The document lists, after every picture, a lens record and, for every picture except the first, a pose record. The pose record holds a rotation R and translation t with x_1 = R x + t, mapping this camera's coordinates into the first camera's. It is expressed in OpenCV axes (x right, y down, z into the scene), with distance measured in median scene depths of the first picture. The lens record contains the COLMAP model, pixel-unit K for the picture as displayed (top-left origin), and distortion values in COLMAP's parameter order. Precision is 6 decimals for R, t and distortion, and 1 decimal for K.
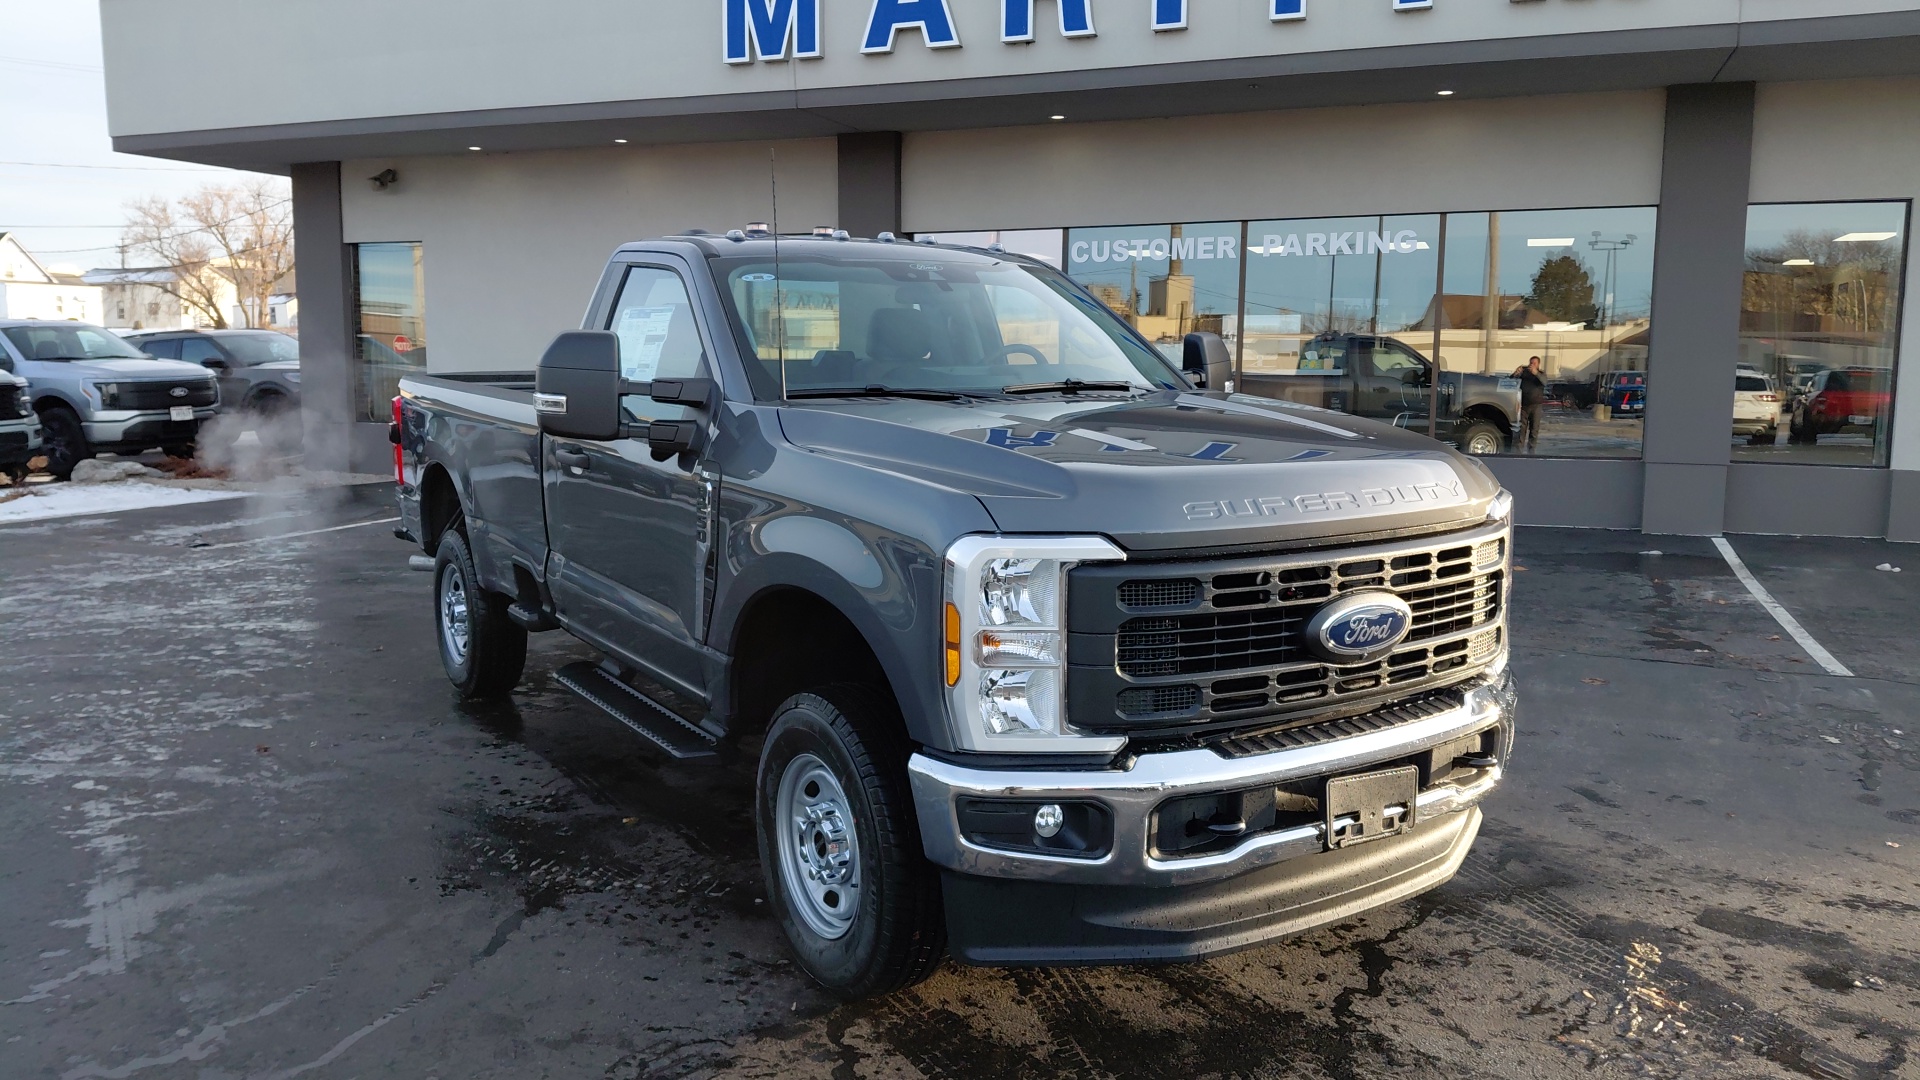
lens RADIAL K [[1414.9, 0, 961.9], [0, 1414.9, 506.9], [0, 0, 1]] dist [0.097042, -0.187518]
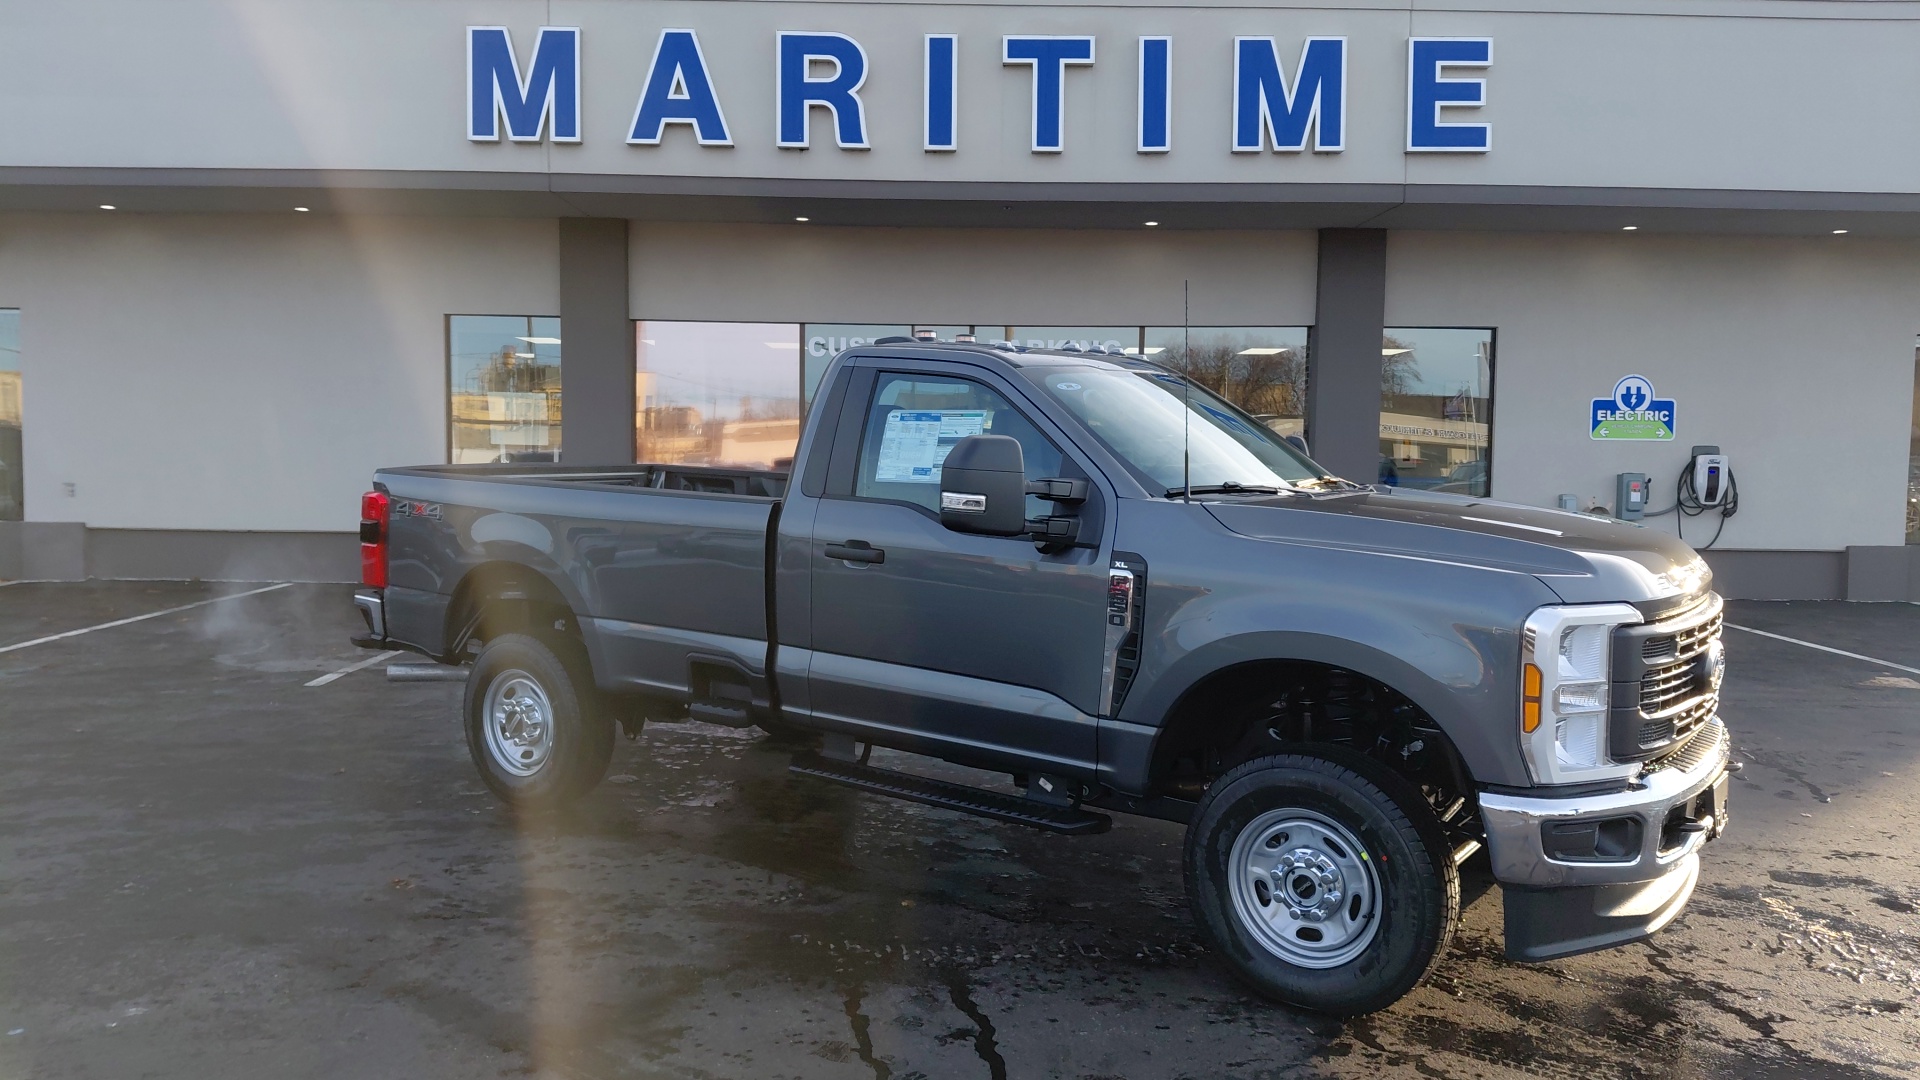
lens RADIAL K [[1402.8, 0, 969.7], [0, 1402.8, 511.3], [0, 0, 1]] dist [0.098557, -0.141970]
pose [[0.927182, -0.012567, 0.374400, -0.714363], [0.032875, 0.998311, -0.047903, -0.017454], [-0.373165, 0.056723, 0.926029, 0.020315]]
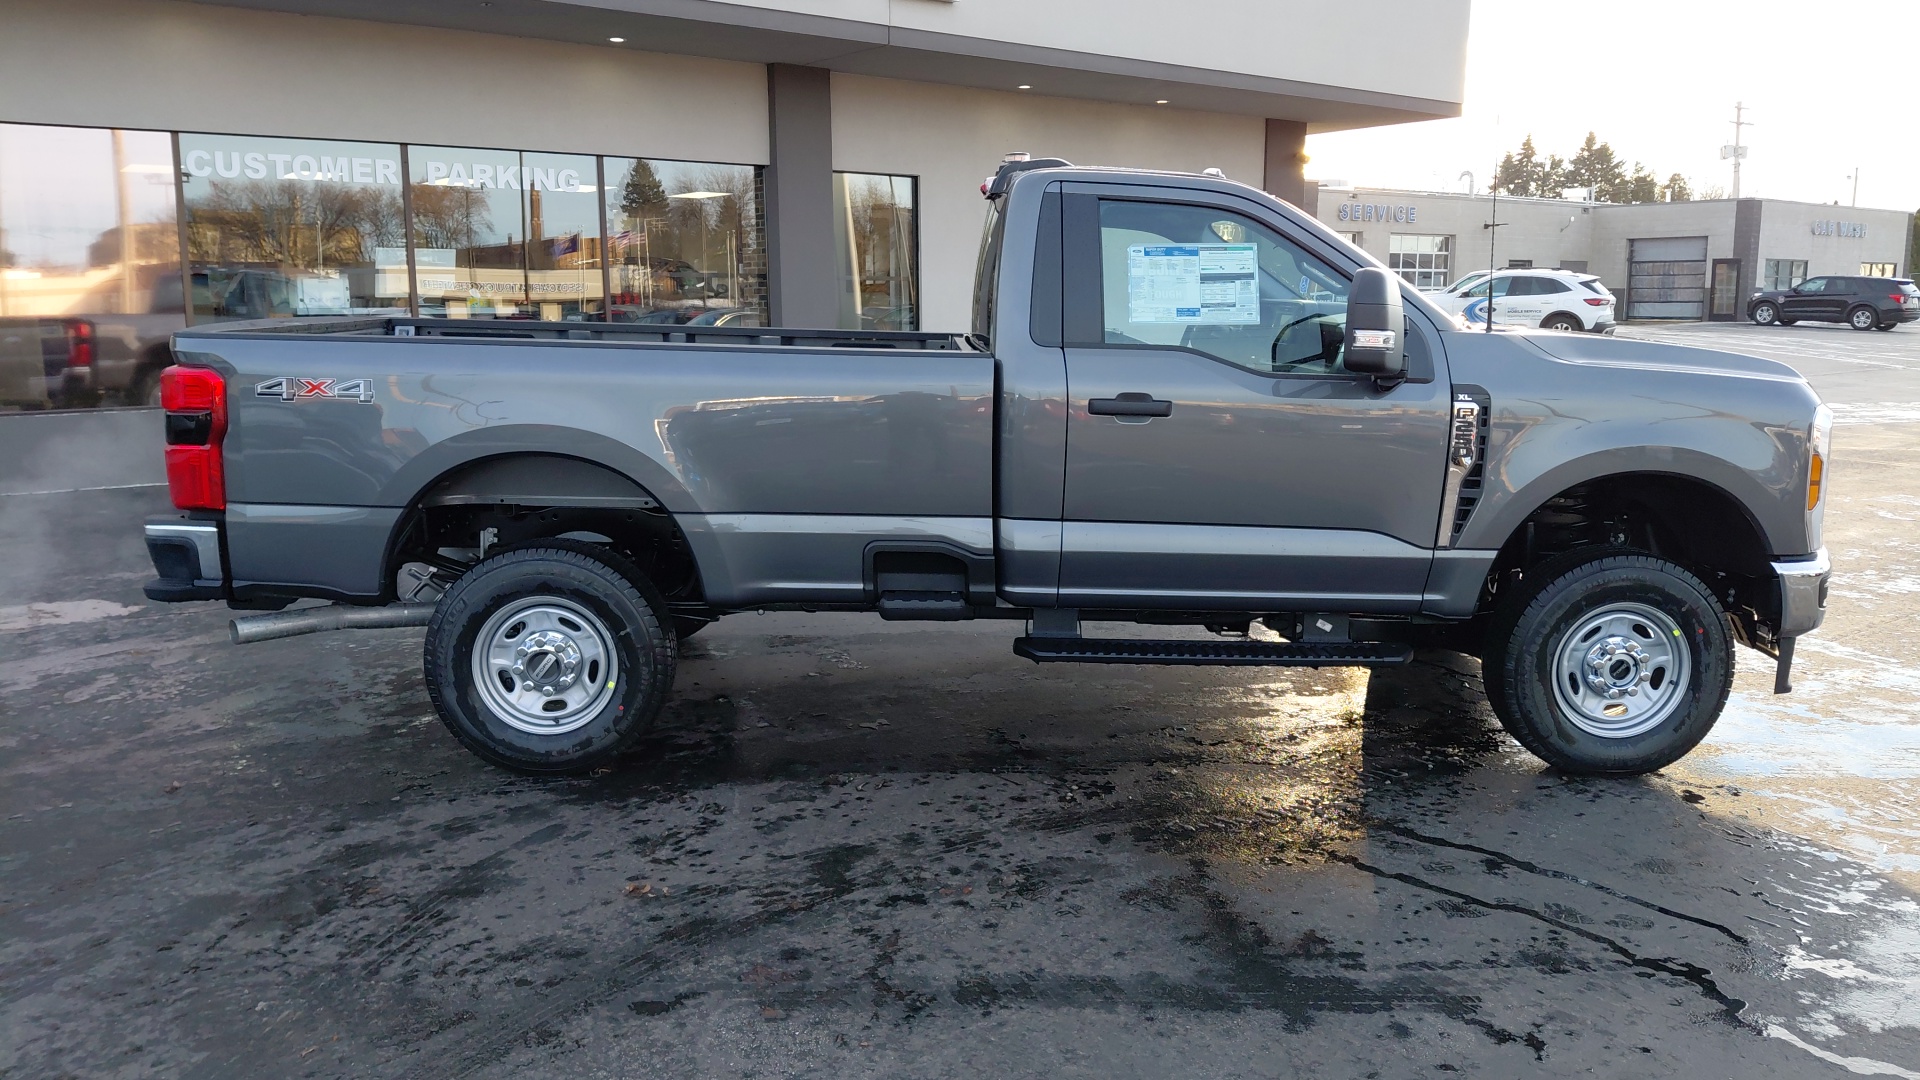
lens RADIAL K [[1374.7, 0, 960.0], [0, 1374.7, 540.0], [0, 0, 1]] dist [0.084543, -0.123387]
pose [[0.526501, -0.155005, 0.835925, -1.357670], [0.095047, 0.987807, 0.123304, -0.088336], [-0.844845, 0.014532, 0.534814, 0.760458]]
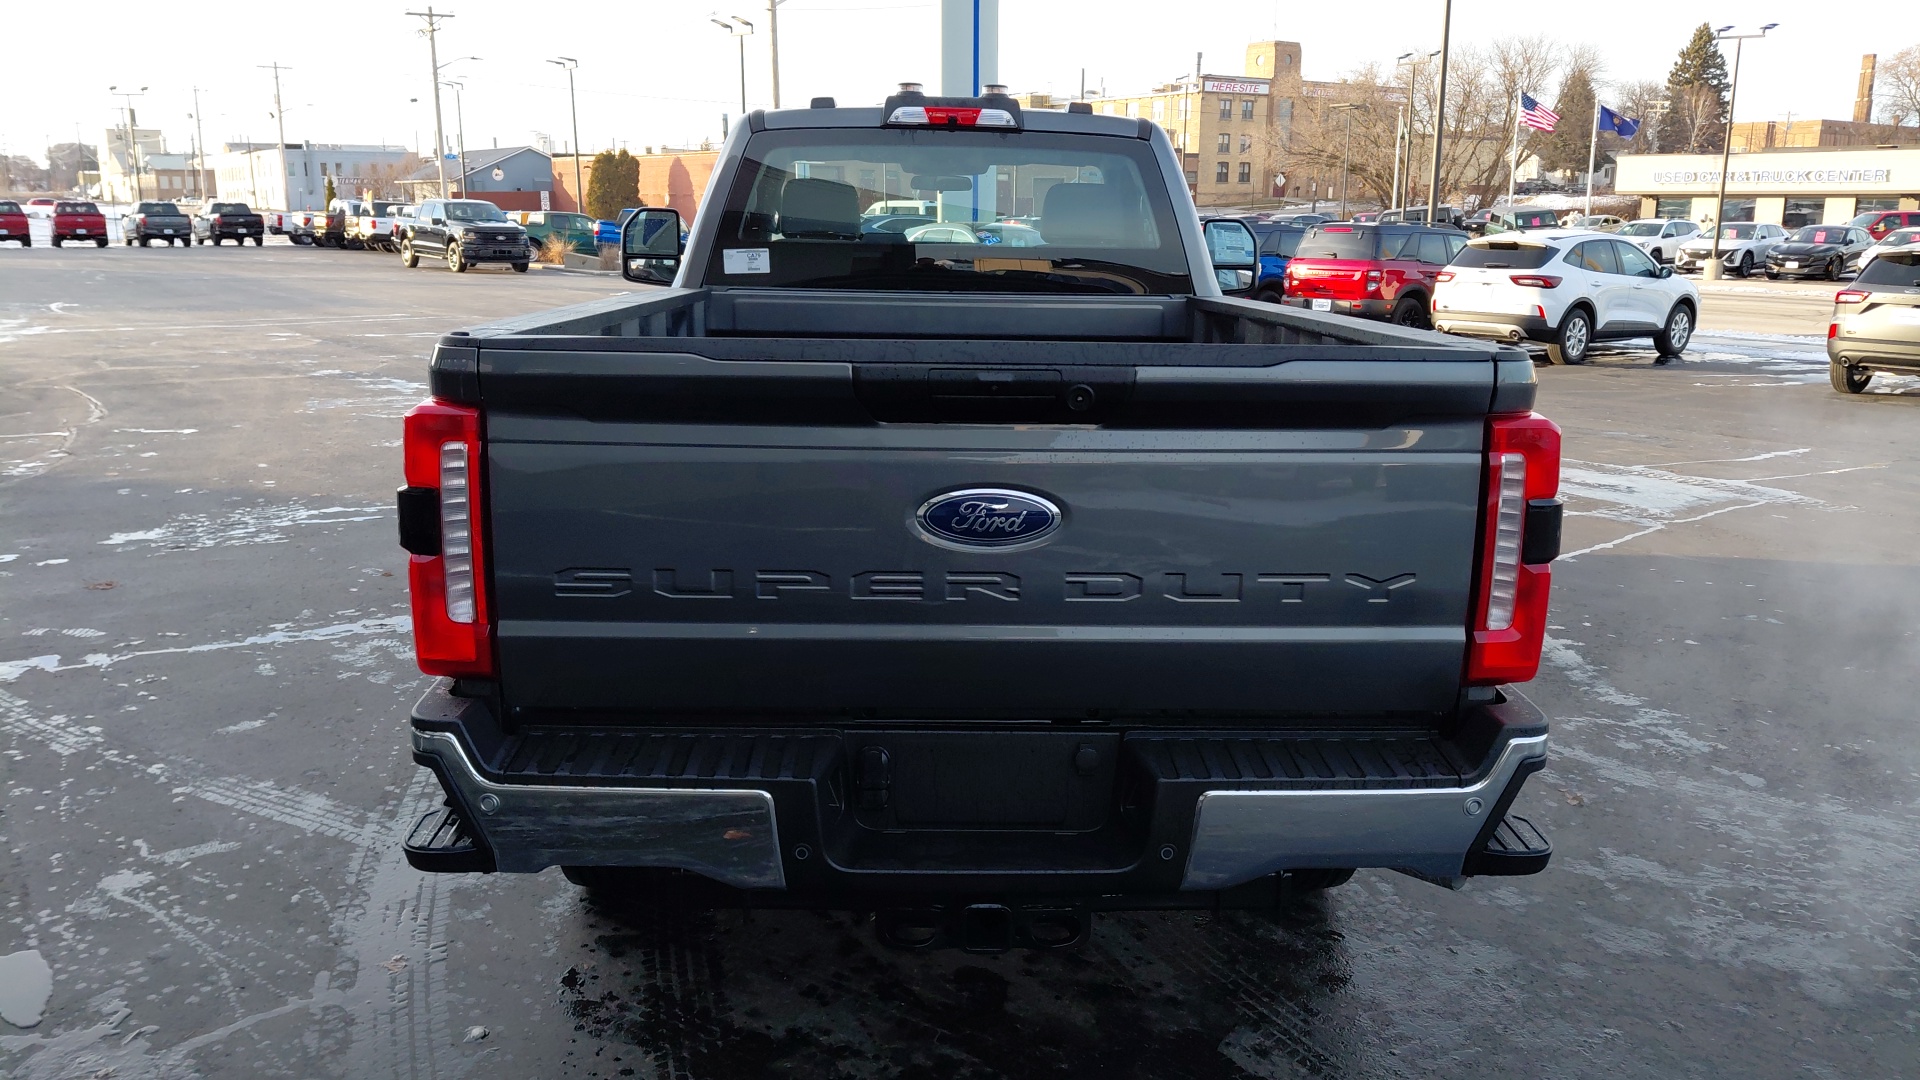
lens RADIAL K [[1414.9, 0, 961.9], [0, 1414.9, 506.9], [0, 0, 1]] dist [0.097042, -0.187518]
pose [[-0.852496, -0.118981, 0.509012, -0.842548], [0.043351, 0.954305, 0.295673, -0.299593], [-0.520932, 0.274126, -0.808384, 2.508965]]
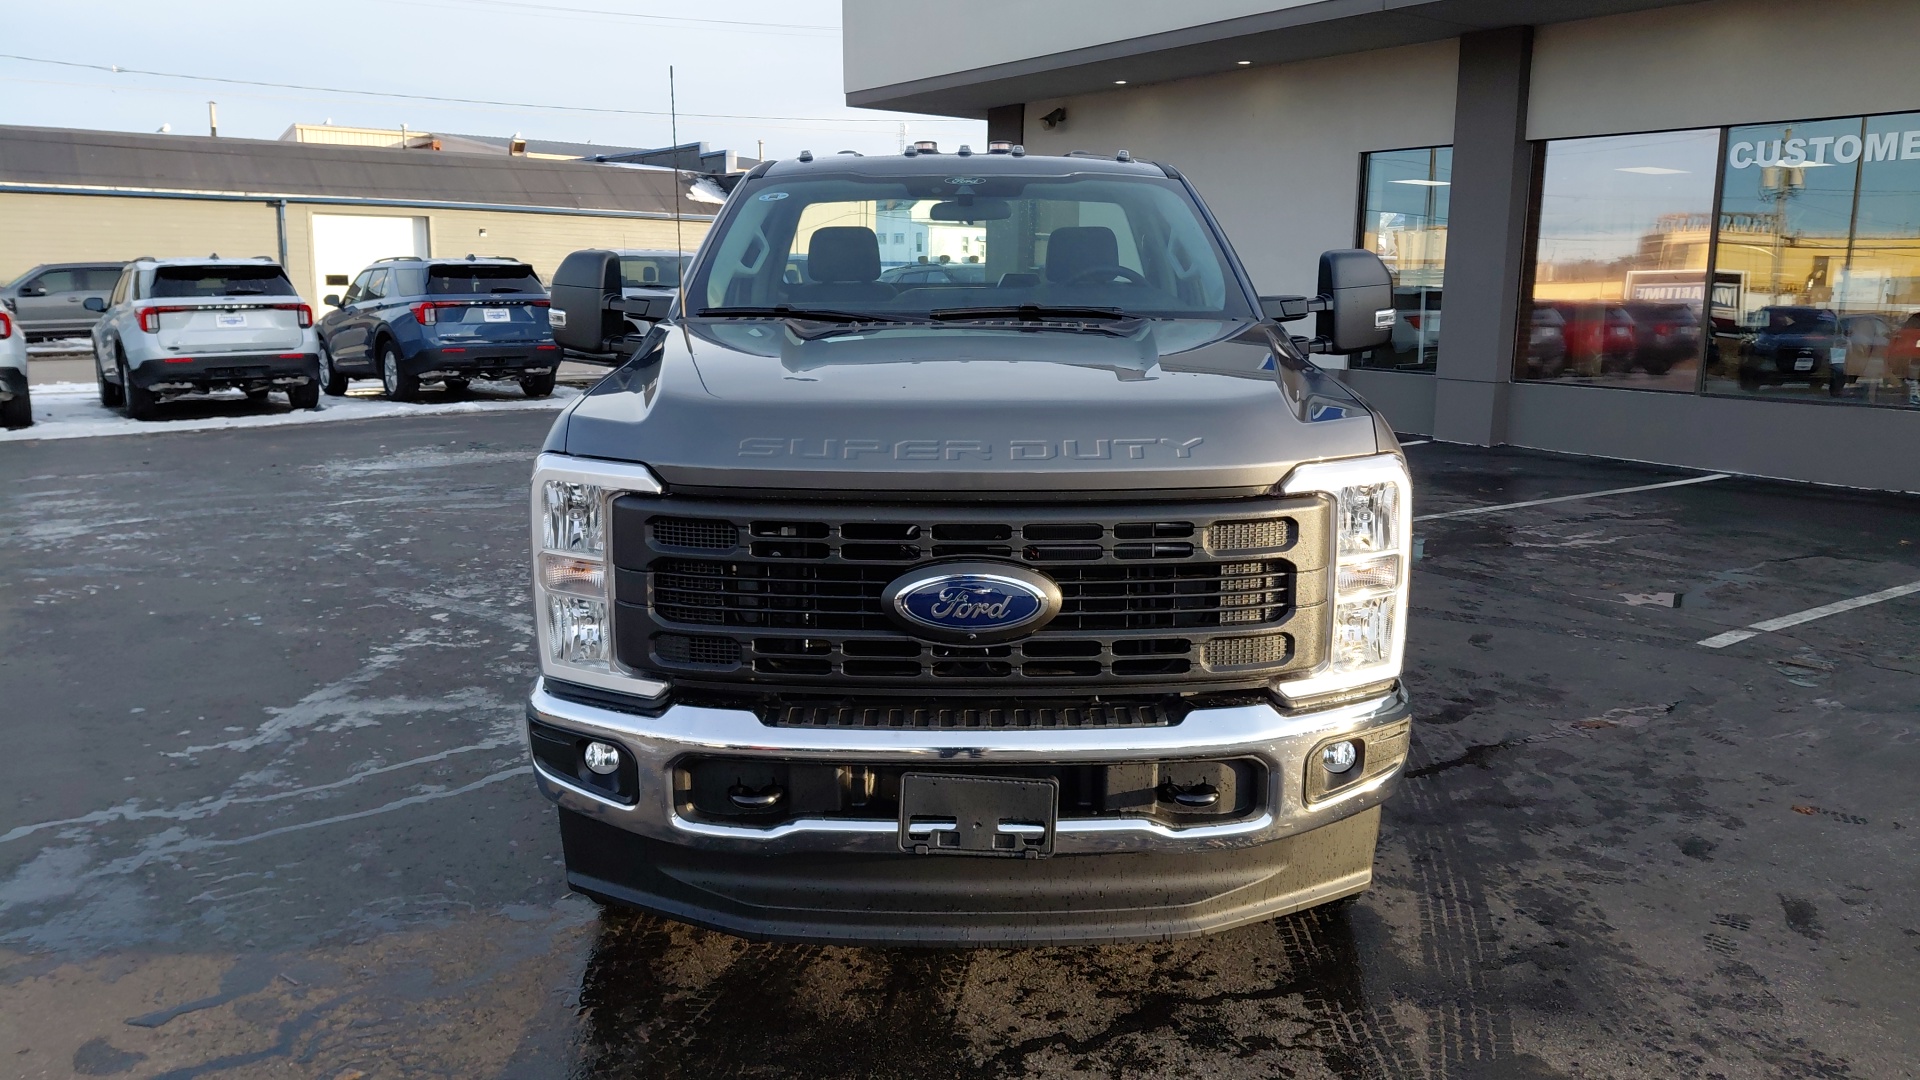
lens RADIAL K [[1421.4, 0, 953.7], [0, 1421.4, 503.1], [0, 0, 1]] dist [0.074152, -0.129705]
pose [[0.834600, 0.089600, -0.543521, 0.602588], [-0.065290, 0.995818, 0.063906, -0.021817], [0.546974, -0.017850, 0.836960, 0.250936]]
